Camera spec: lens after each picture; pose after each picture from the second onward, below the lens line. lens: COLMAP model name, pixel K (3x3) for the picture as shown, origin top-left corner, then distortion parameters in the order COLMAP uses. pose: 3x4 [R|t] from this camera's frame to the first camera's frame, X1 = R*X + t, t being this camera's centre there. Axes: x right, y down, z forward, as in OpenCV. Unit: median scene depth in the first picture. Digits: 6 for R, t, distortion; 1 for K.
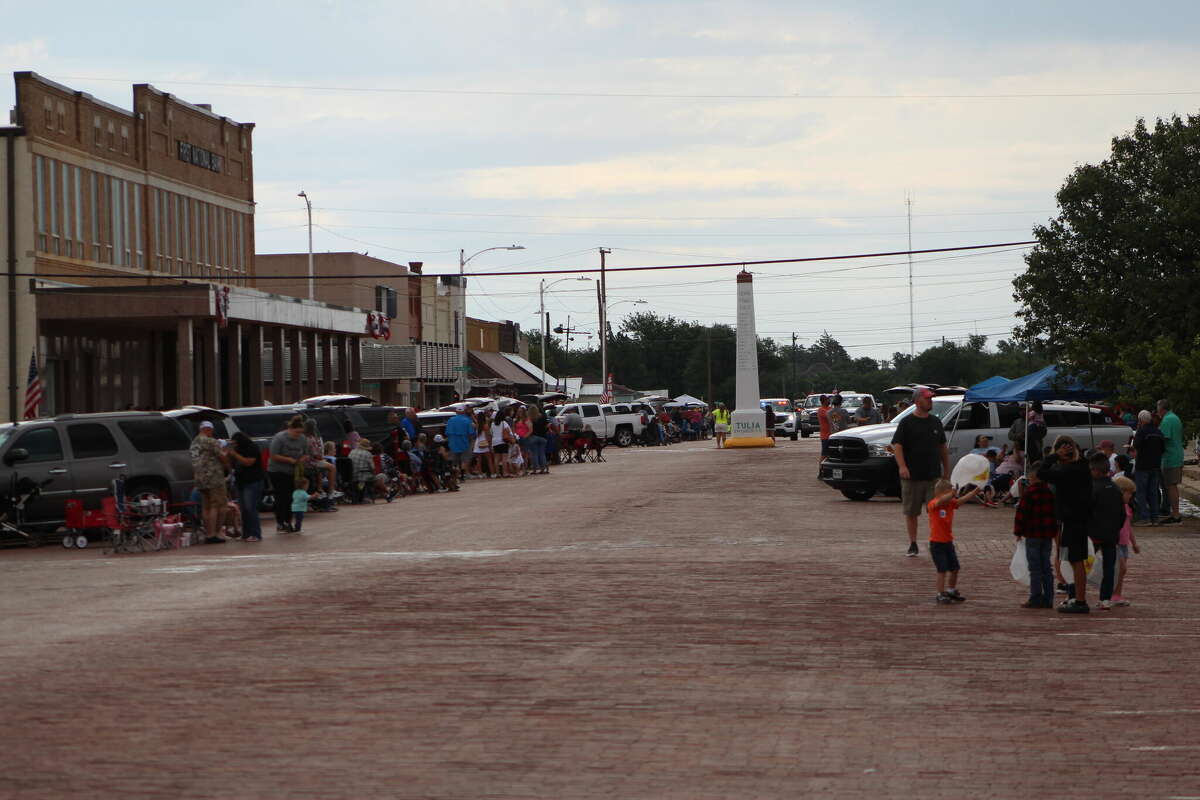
lens RADIAL K [[3980.1, 0, 600.6], [0, 3980.1, 400.8], [0, 0, 1]] dist [0.176038, 0.000000]
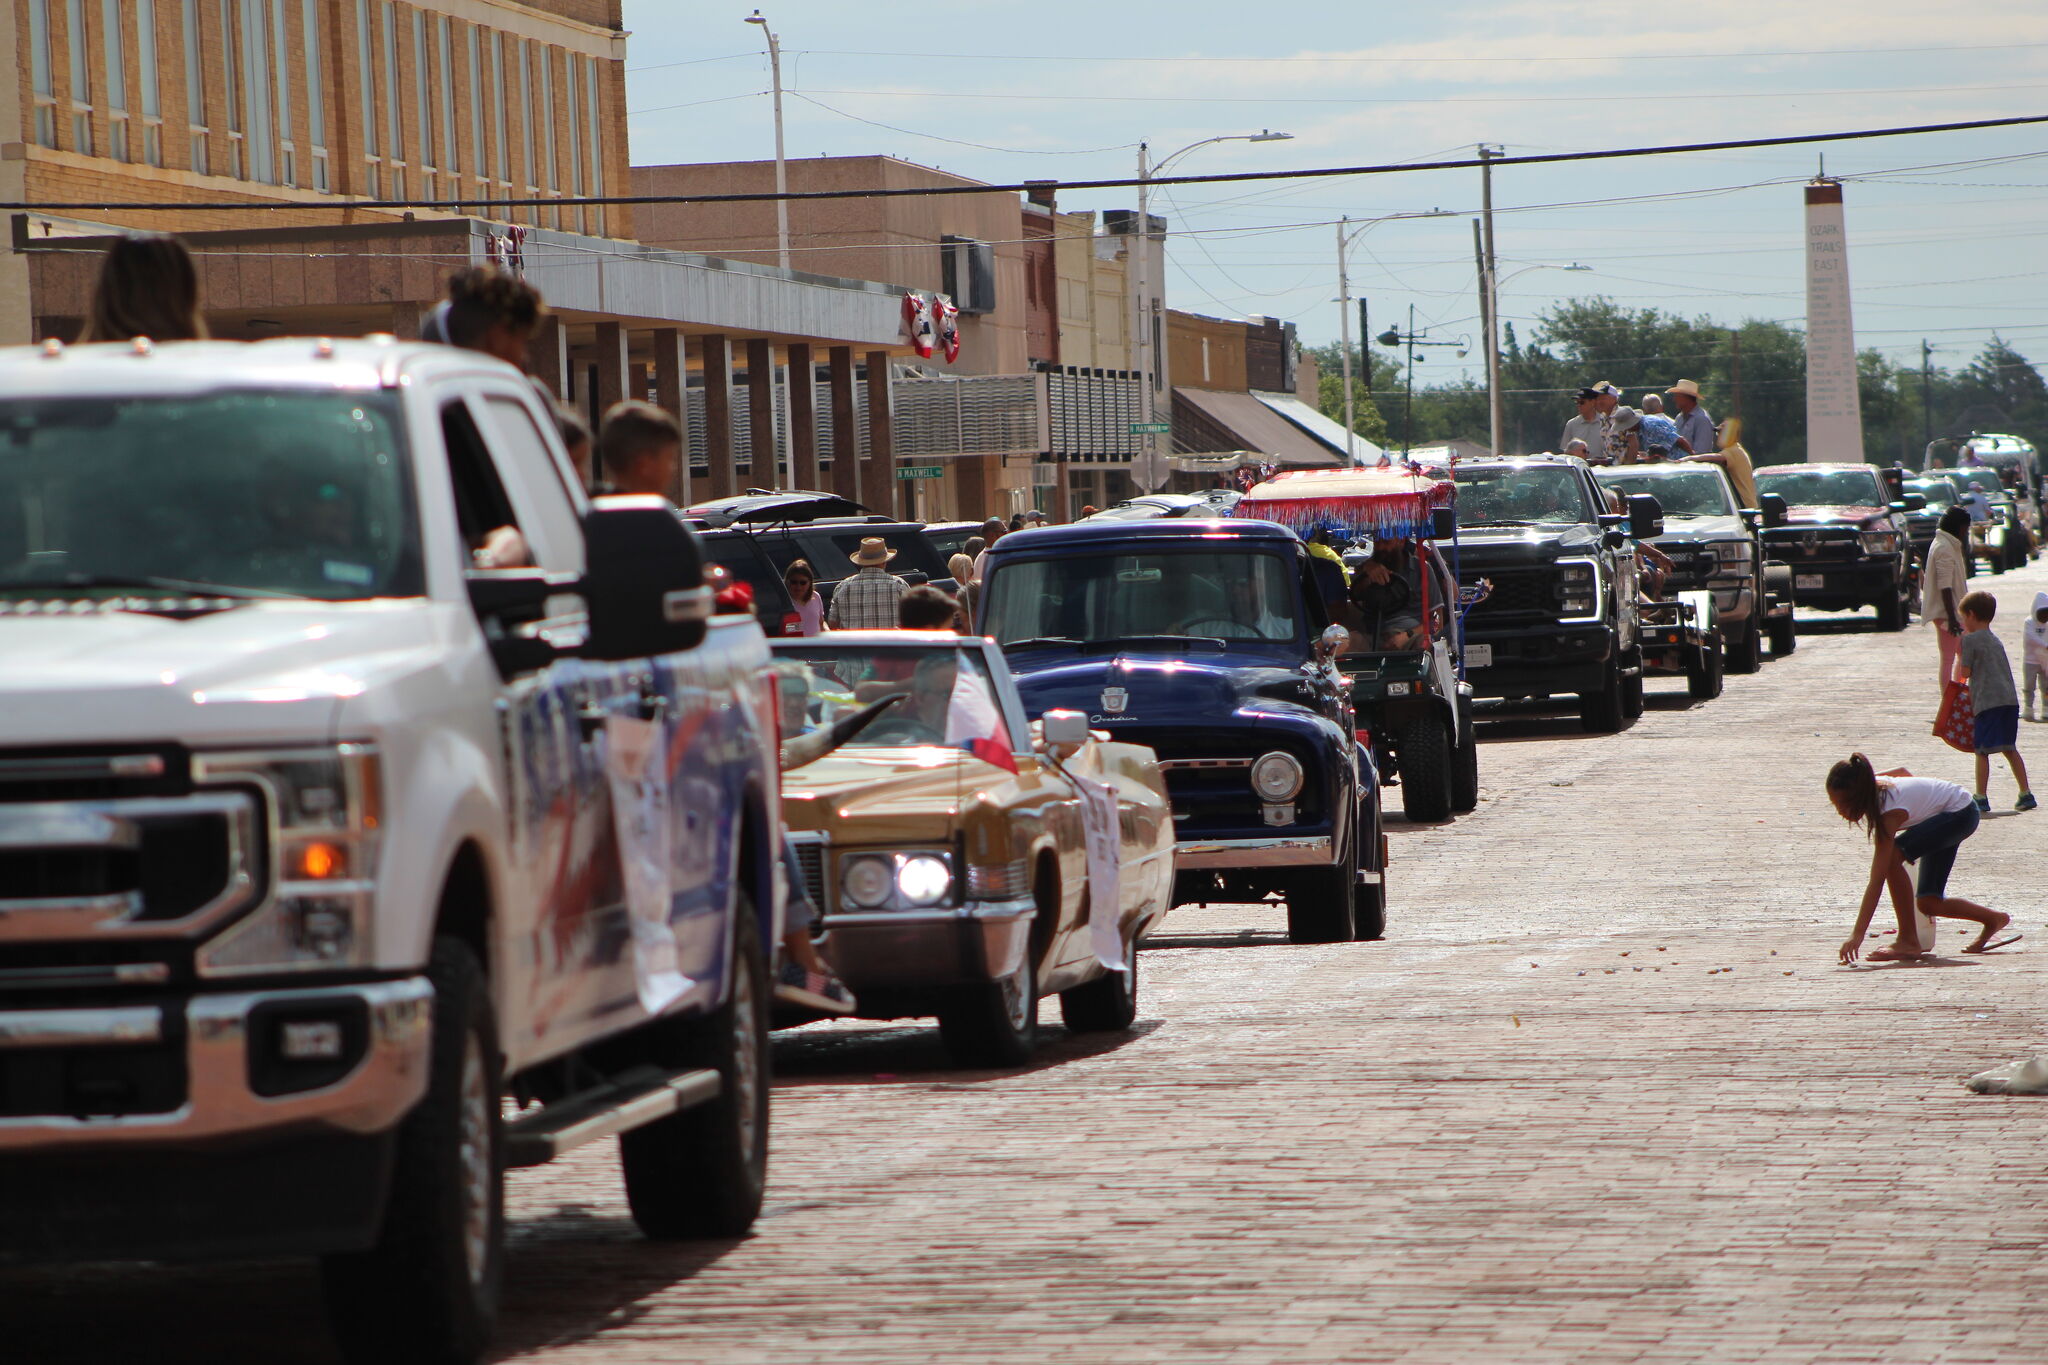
lens RADIAL K [[6792.8, 0, 1019.2], [0, 6792.8, 673.0], [0, 0, 1]] dist [0.176038, 0.000000]
pose [[0.996942, -0.017702, -0.076108, 0.005674], [0.019541, 0.999533, 0.023489, 0.000634], [0.075656, -0.024905, 0.996823, 0.280012]]
